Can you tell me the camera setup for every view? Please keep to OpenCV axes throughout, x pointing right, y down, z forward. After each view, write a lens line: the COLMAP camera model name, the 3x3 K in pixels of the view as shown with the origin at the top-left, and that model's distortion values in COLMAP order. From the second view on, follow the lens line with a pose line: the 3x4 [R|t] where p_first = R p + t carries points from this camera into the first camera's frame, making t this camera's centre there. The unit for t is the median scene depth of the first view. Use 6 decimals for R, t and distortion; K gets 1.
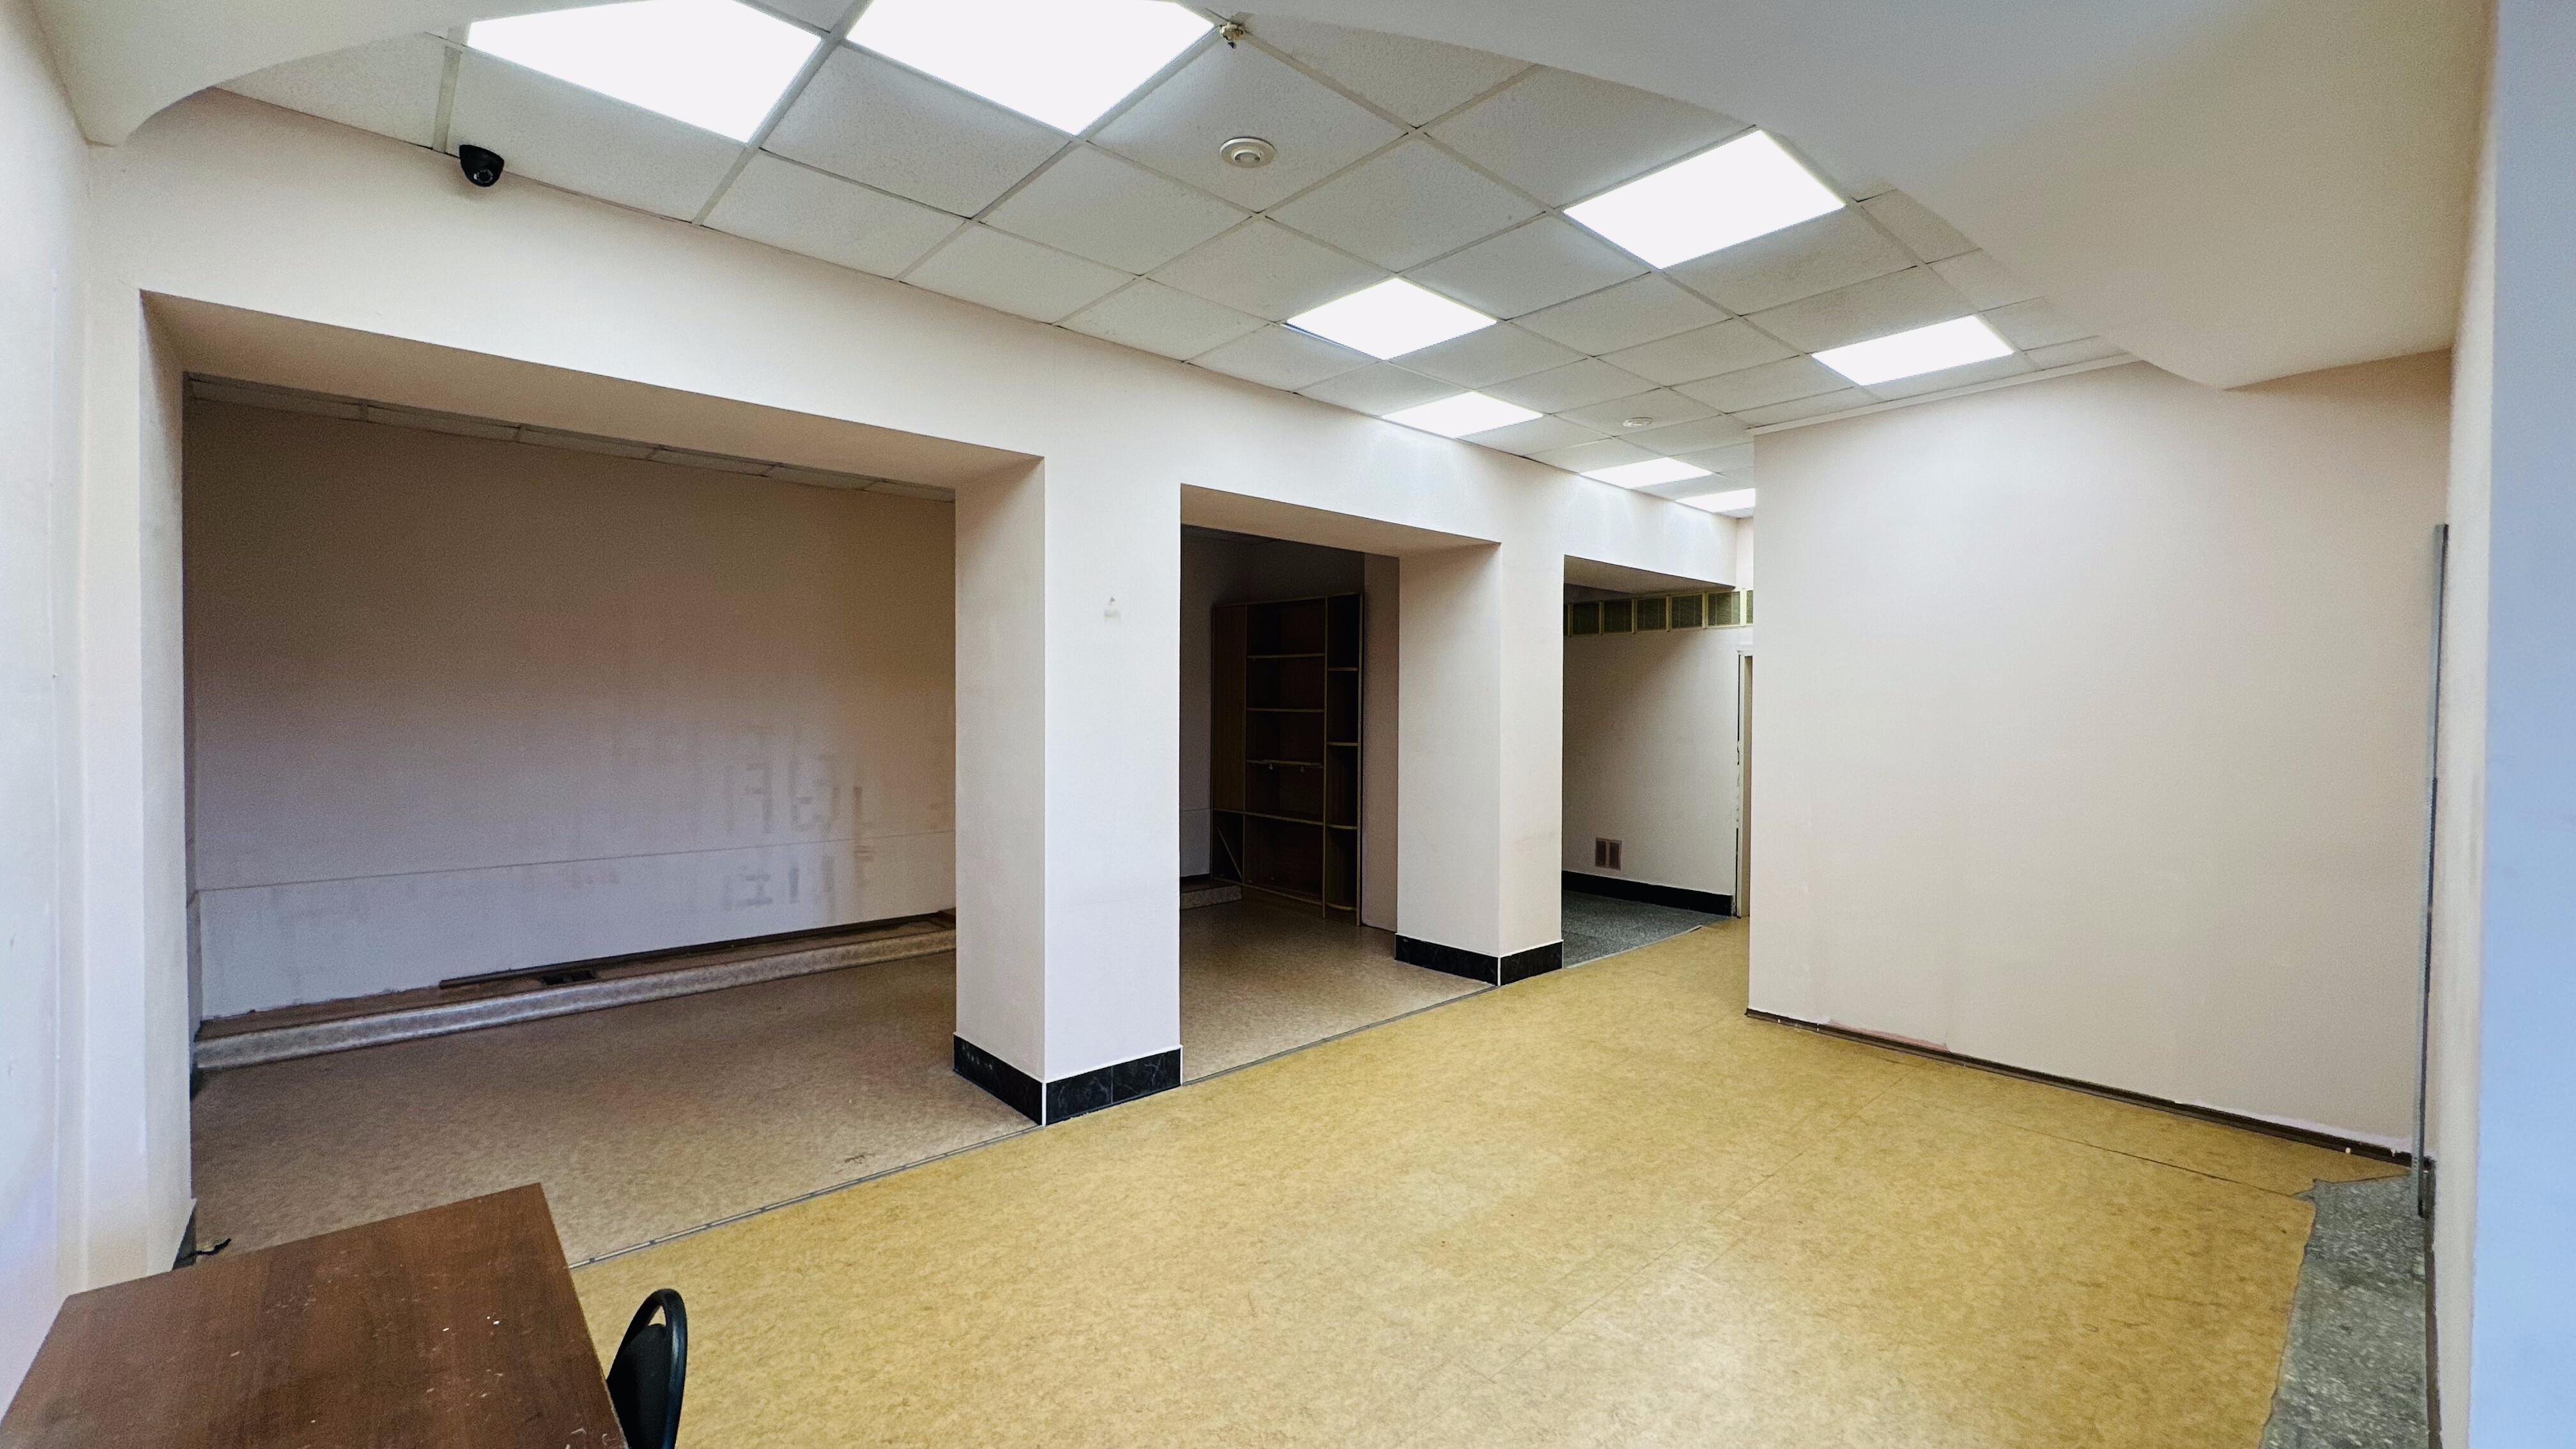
lens RADIAL K [[1028.3, 0, 1286.3], [0, 1028.3, 717.2], [0, 0, 1]] dist [-0.003643, 0.000495]
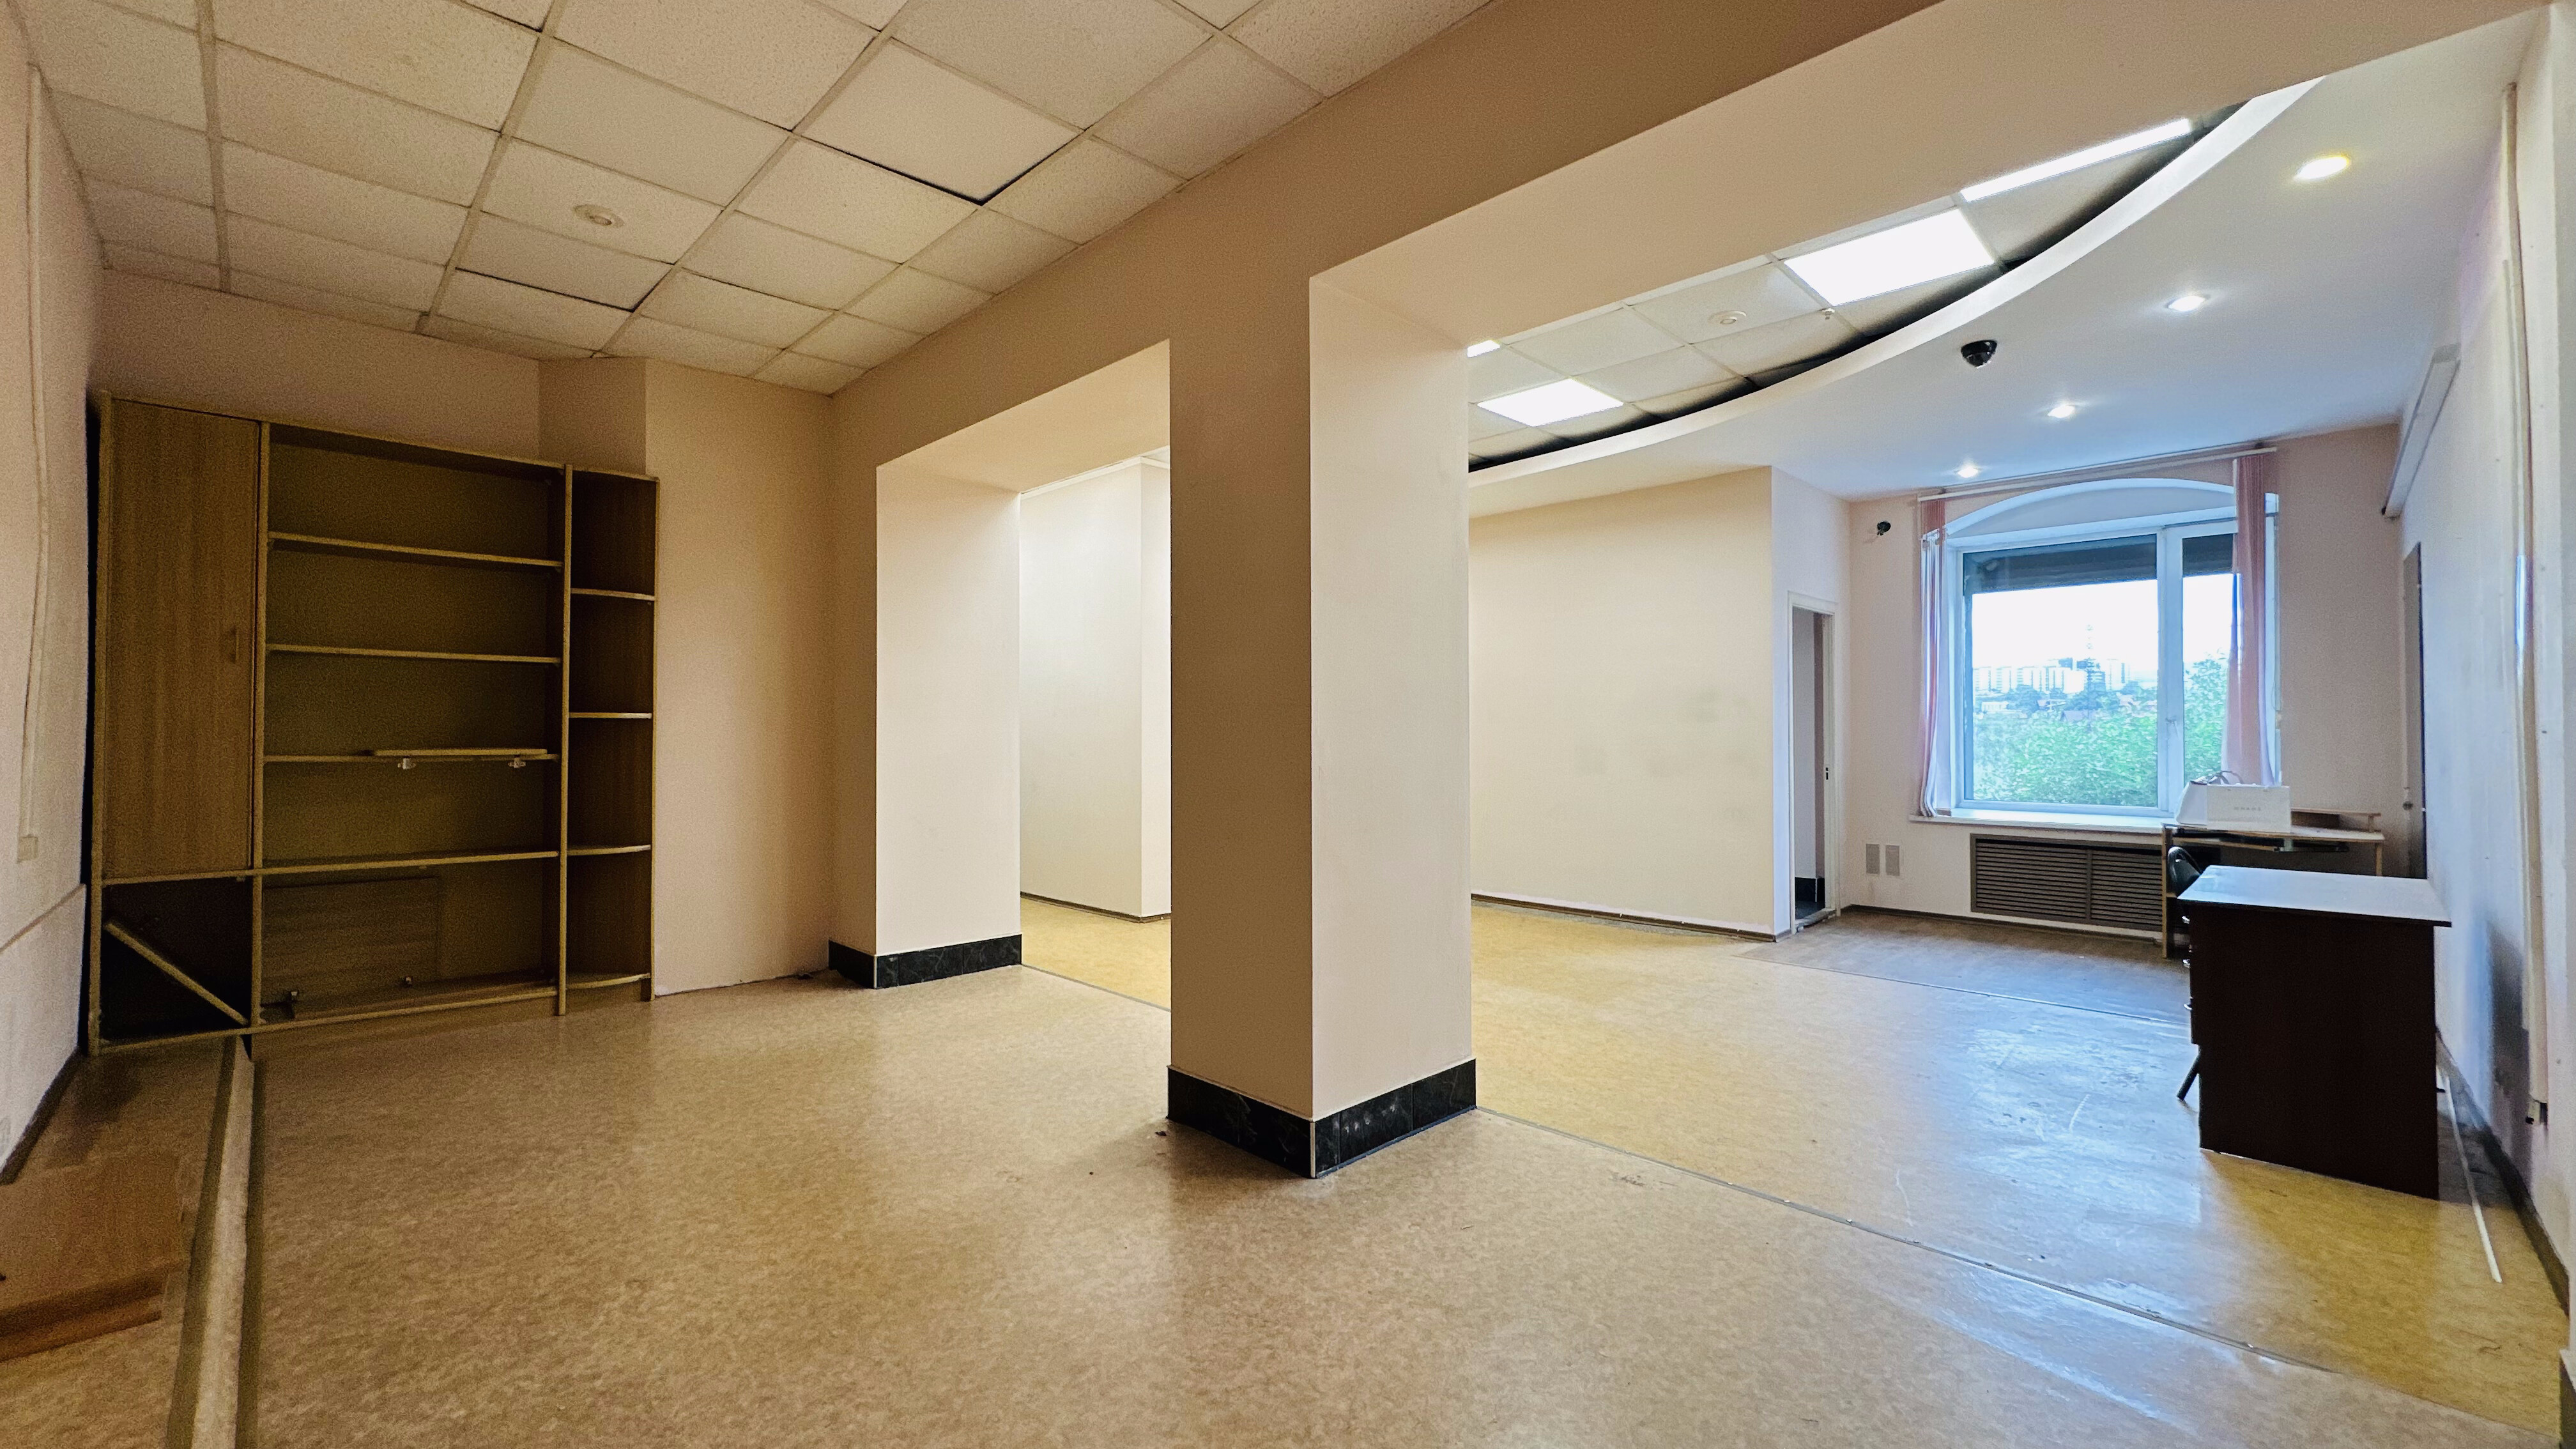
lens RADIAL K [[1028.3, 0, 1256.9], [0, 1028.3, 712.4], [0, 0, 1]] dist [-0.003643, 0.000495]
pose [[-0.030406, 0.015325, 0.999420, -1.042093], [0.014863, 0.999779, -0.014879, 0.065335], [-0.999427, 0.014402, -0.030627, 1.129828]]
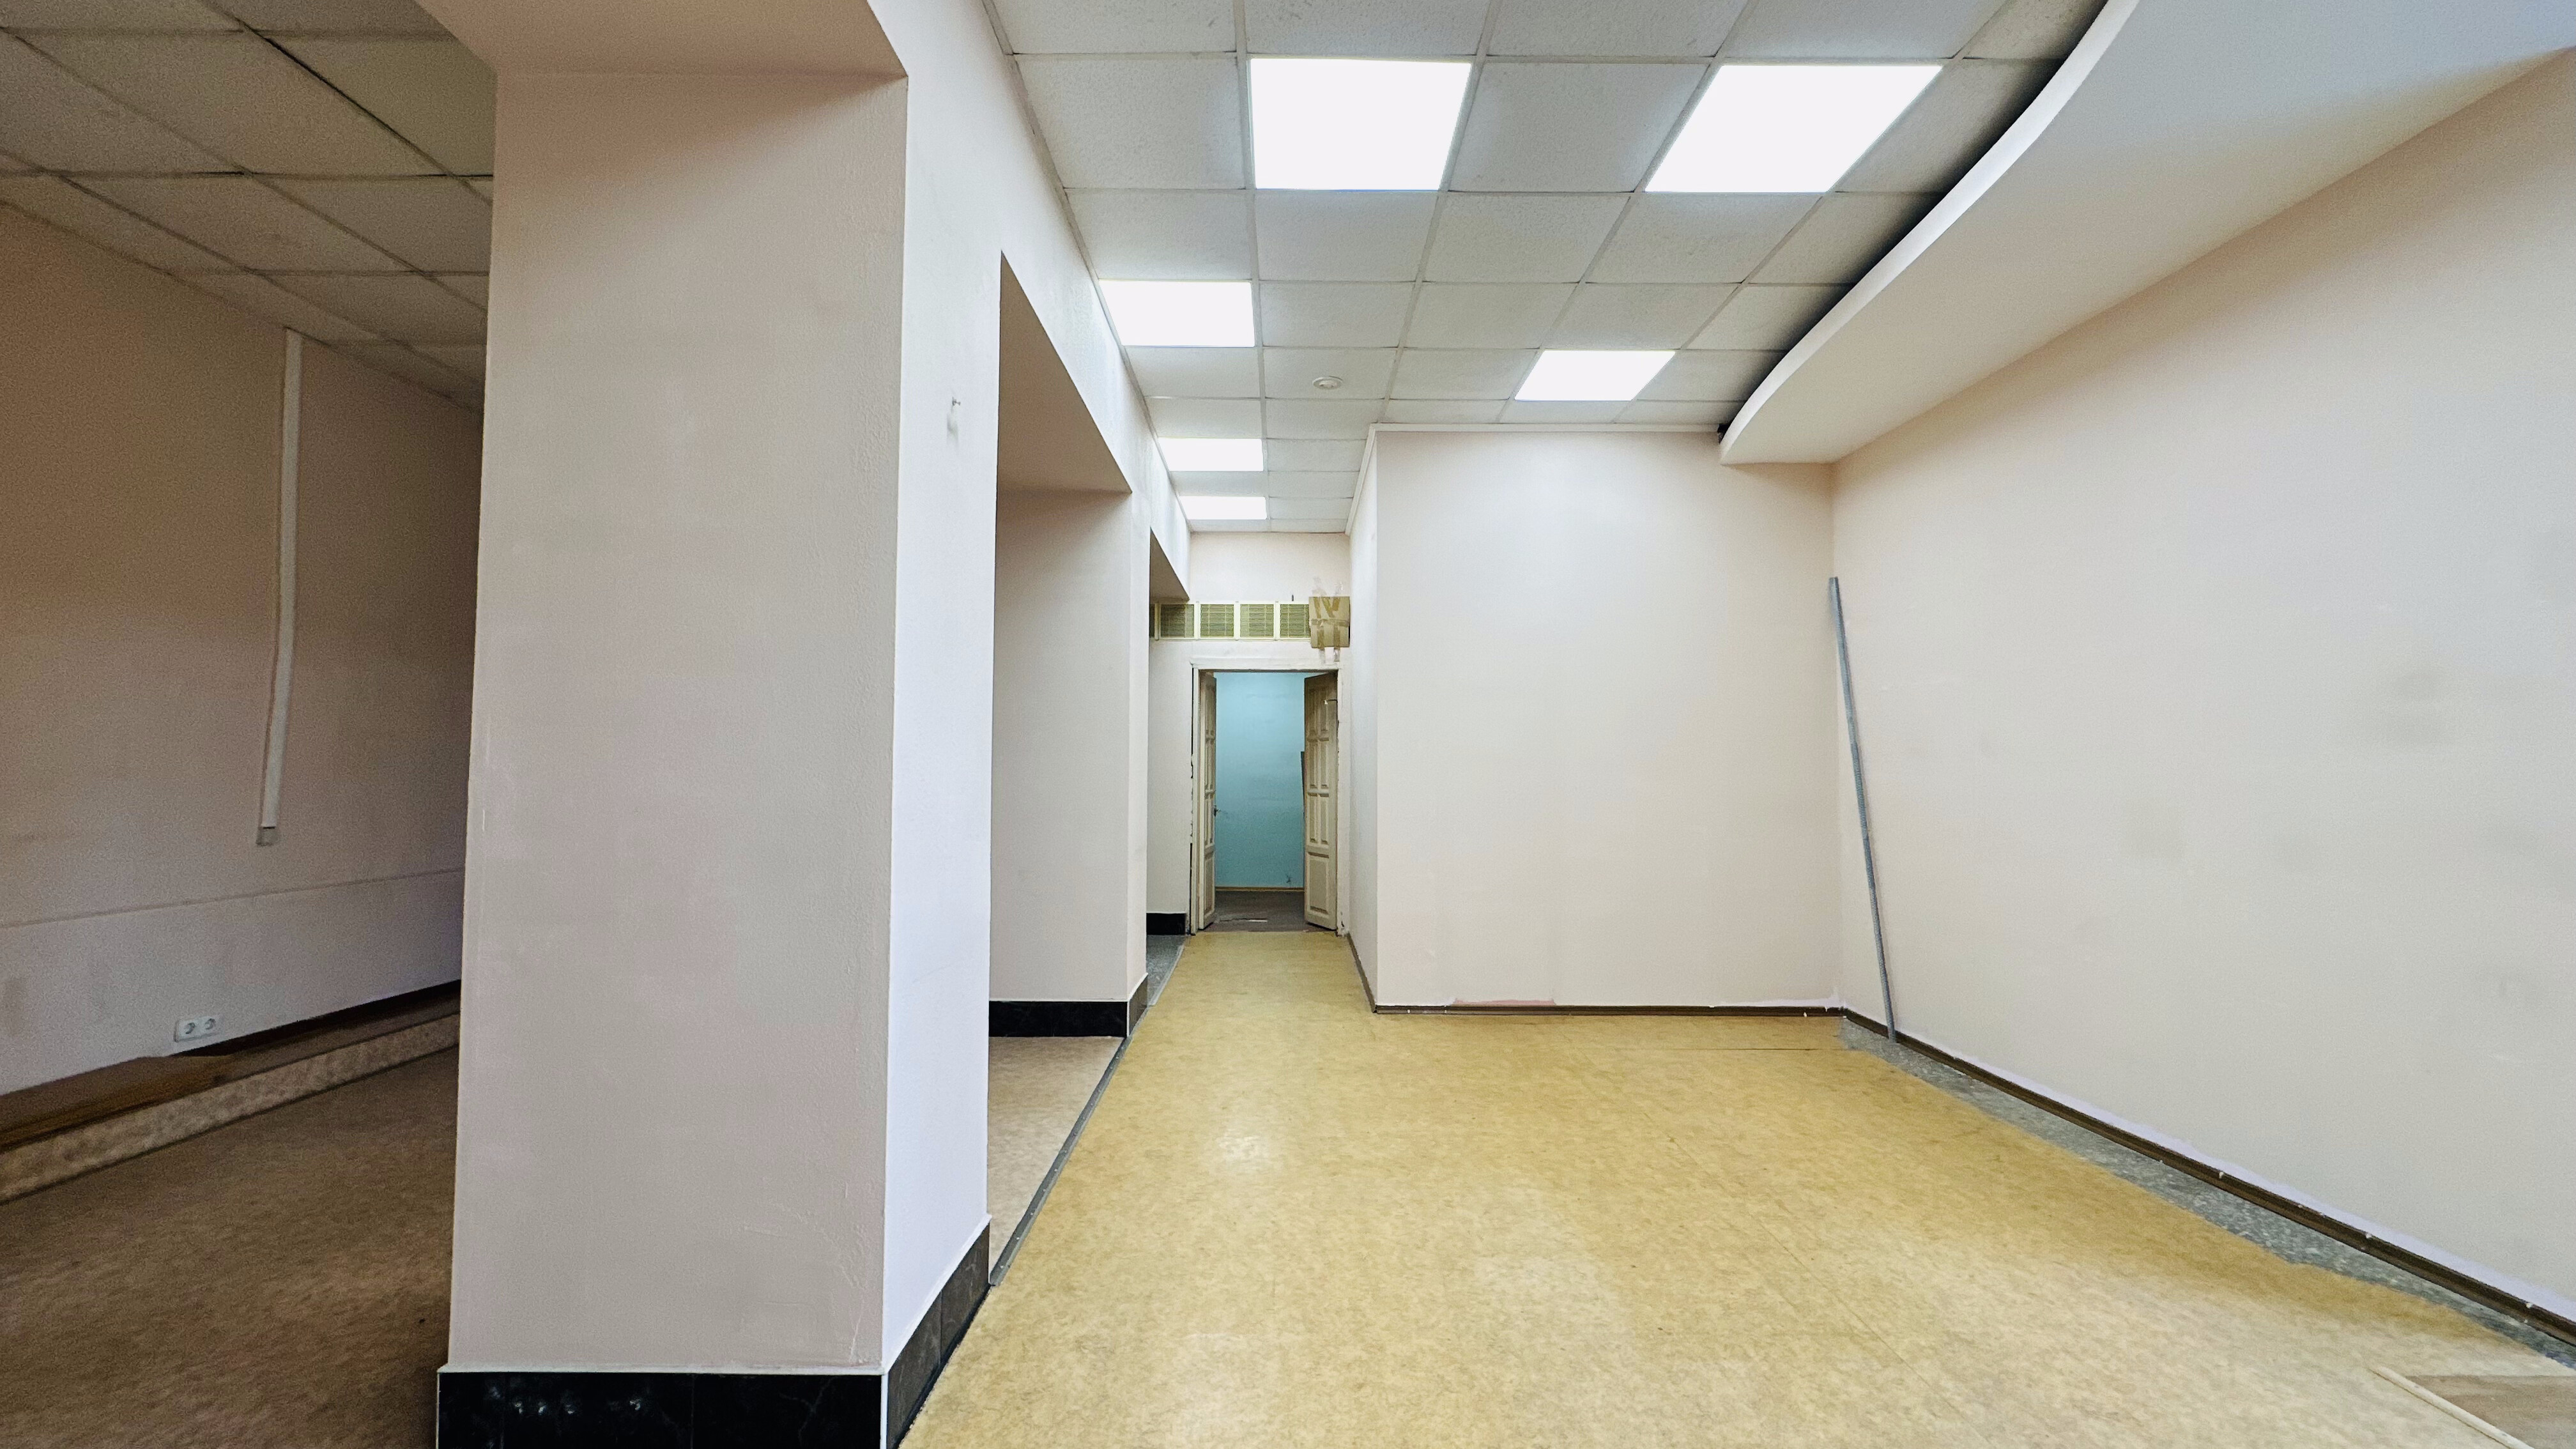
lens RADIAL K [[1028.3, 0, 1286.6], [0, 1028.3, 722.8], [0, 0, 1]] dist [-0.003643, 0.000495]
pose [[0.673415, 0.030789, 0.738623, -0.436017], [0.007700, 0.998786, -0.048654, 0.077861], [-0.739225, 0.038451, 0.672360, 0.502090]]
